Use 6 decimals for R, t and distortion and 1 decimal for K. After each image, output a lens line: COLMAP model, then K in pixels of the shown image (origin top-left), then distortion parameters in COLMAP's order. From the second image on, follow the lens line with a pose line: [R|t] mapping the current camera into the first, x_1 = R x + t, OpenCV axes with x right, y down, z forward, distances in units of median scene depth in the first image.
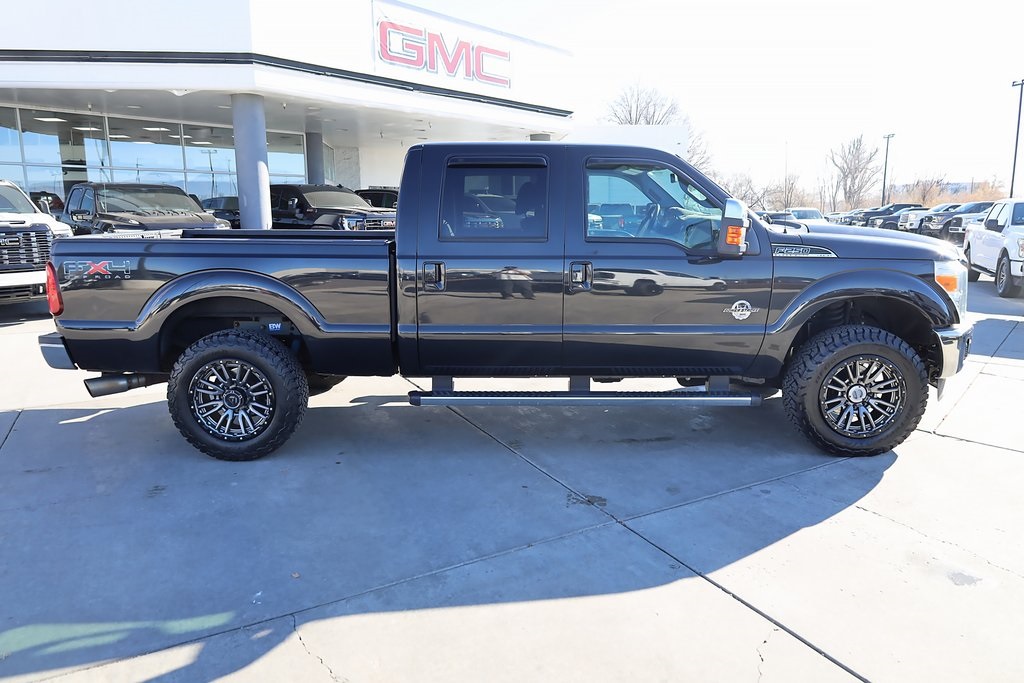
lens RADIAL K [[701.5, 0, 513.7], [0, 701.5, 339.4], [0, 0, 1]] dist [-0.006649, -0.001259]
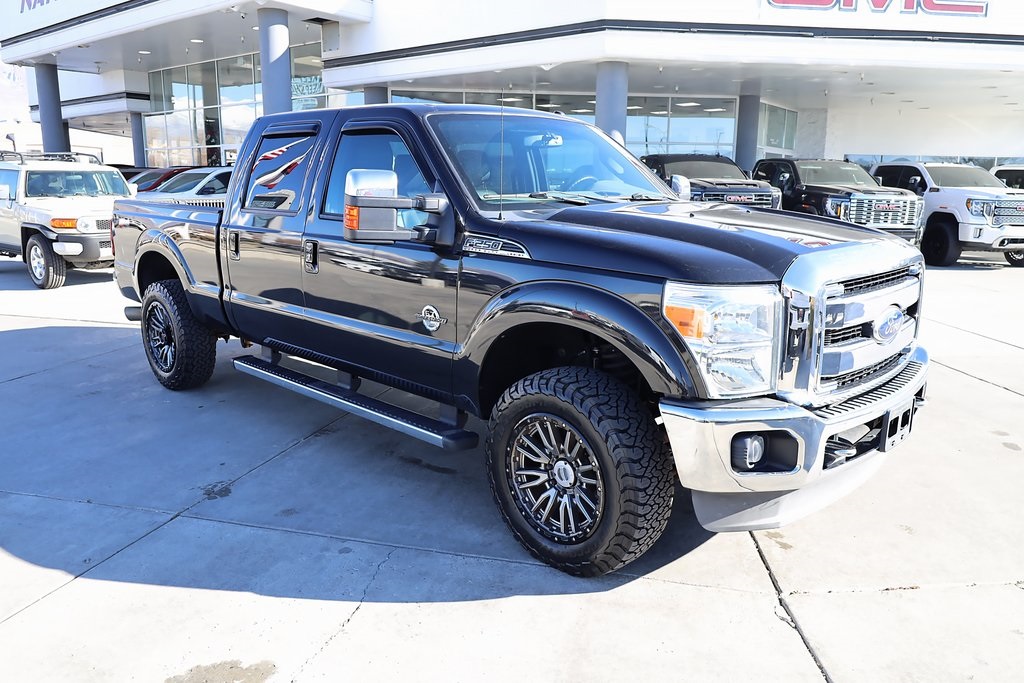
lens RADIAL K [[758.9, 0, 511.9], [0, 758.9, 342.6], [0, 0, 1]] dist [-0.003260, -0.008705]
pose [[0.713157, 0.155330, -0.683579, 0.948895], [-0.137521, 0.987194, 0.080849, -0.094479], [0.687383, 0.036348, 0.725385, 0.471822]]
